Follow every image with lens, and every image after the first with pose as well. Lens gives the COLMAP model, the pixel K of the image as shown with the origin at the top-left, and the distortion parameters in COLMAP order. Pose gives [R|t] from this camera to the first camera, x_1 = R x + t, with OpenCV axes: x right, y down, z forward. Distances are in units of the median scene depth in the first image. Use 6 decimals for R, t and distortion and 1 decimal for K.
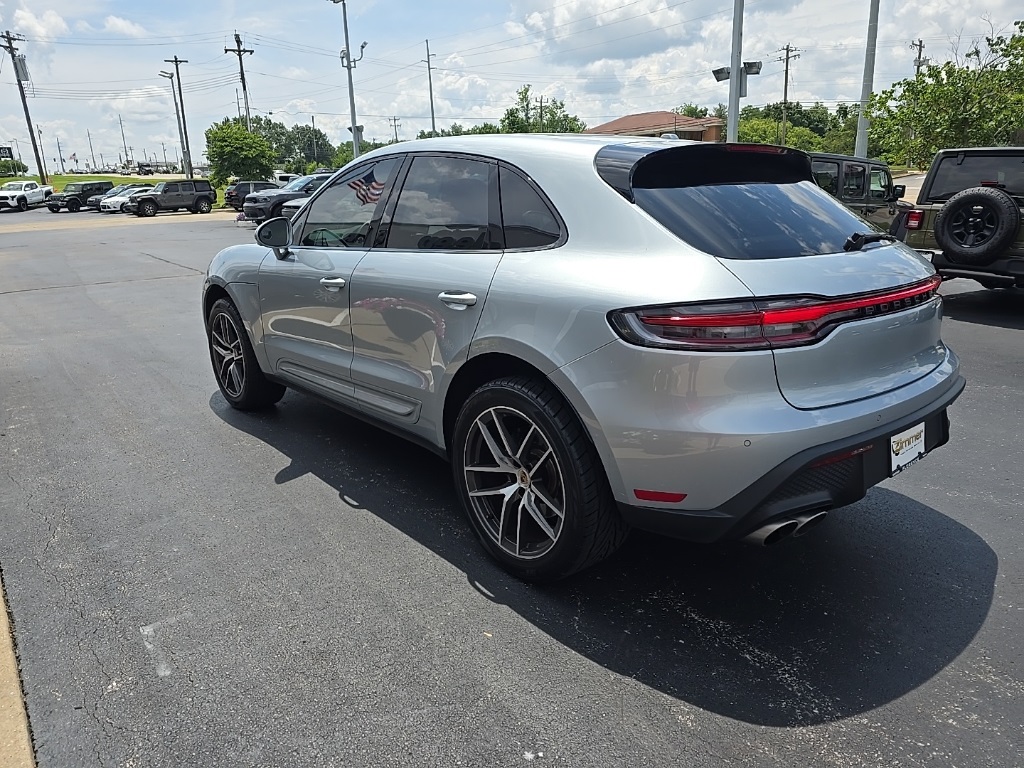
lens RADIAL K [[698.0, 0, 516.7], [0, 698.0, 382.6], [0, 0, 1]] dist [0.048742, -0.046057]
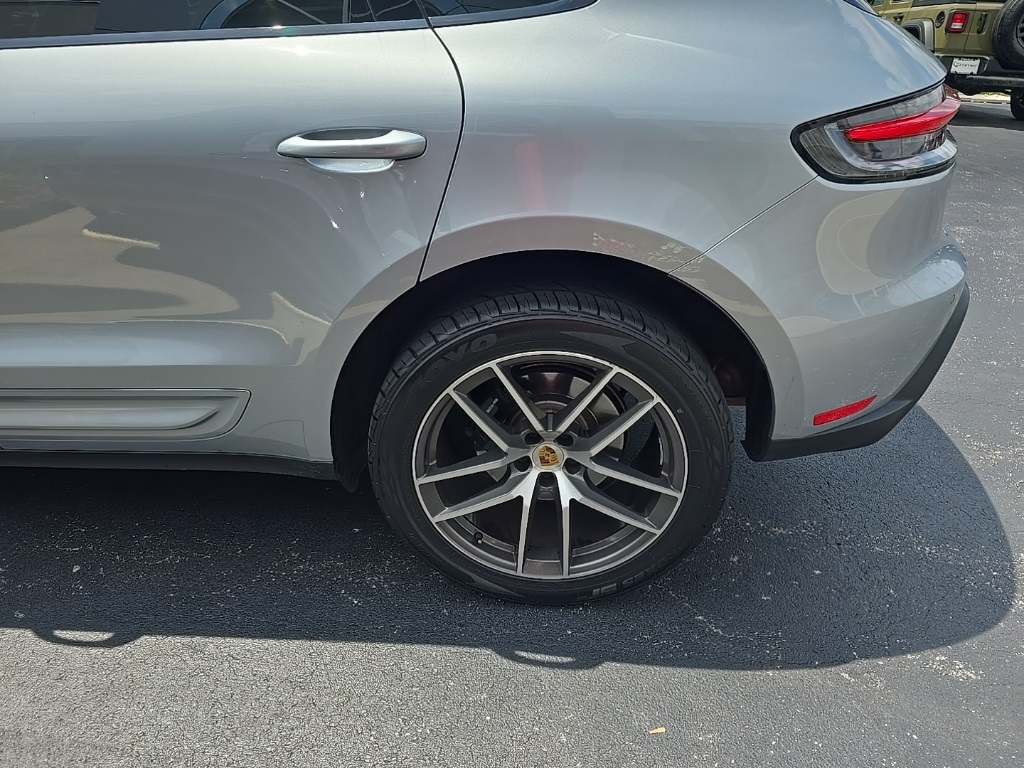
lens RADIAL K [[698.0, 0, 516.7], [0, 698.0, 382.6], [0, 0, 1]] dist [0.048742, -0.046057]
pose [[0.694824, -0.358217, 0.623619, -0.273702], [0.179570, 0.926073, 0.331878, -0.090875], [-0.696401, -0.118613, 0.707783, 0.497798]]
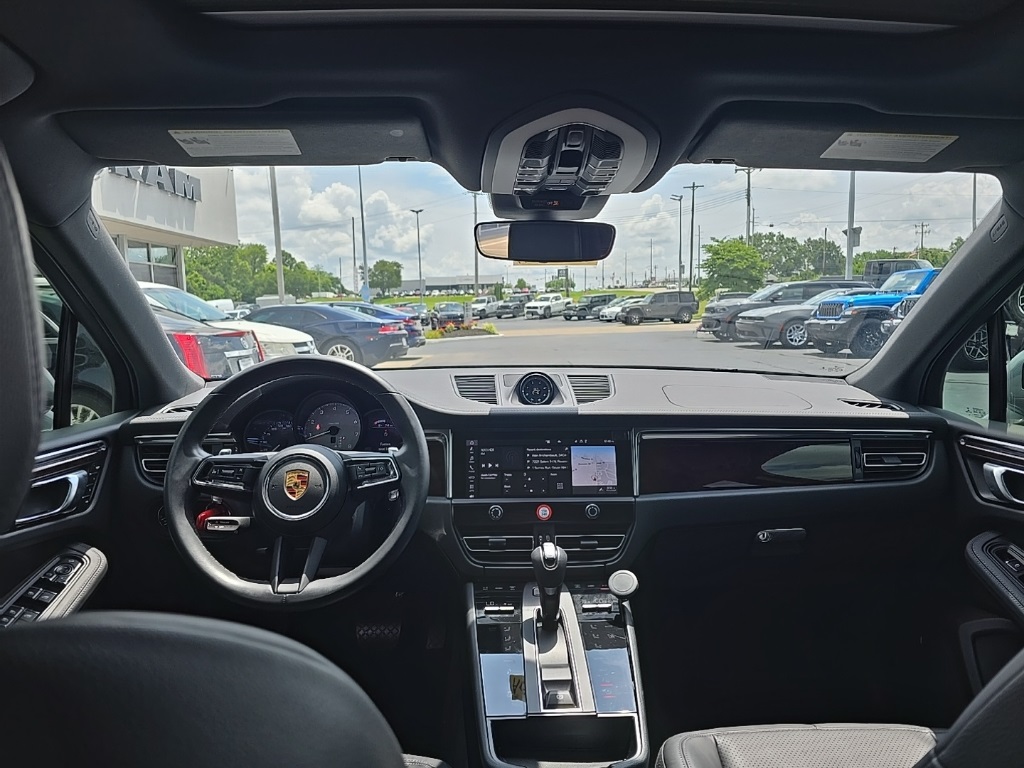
lens RADIAL K [[698.0, 0, 516.7], [0, 698.0, 382.6], [0, 0, 1]] dist [0.048742, -0.046057]
pose [[0.777963, 0.076289, -0.623662, 0.003083], [-0.170621, 0.980953, -0.092840, -0.020623], [0.604700, 0.178636, 0.776162, 0.082523]]
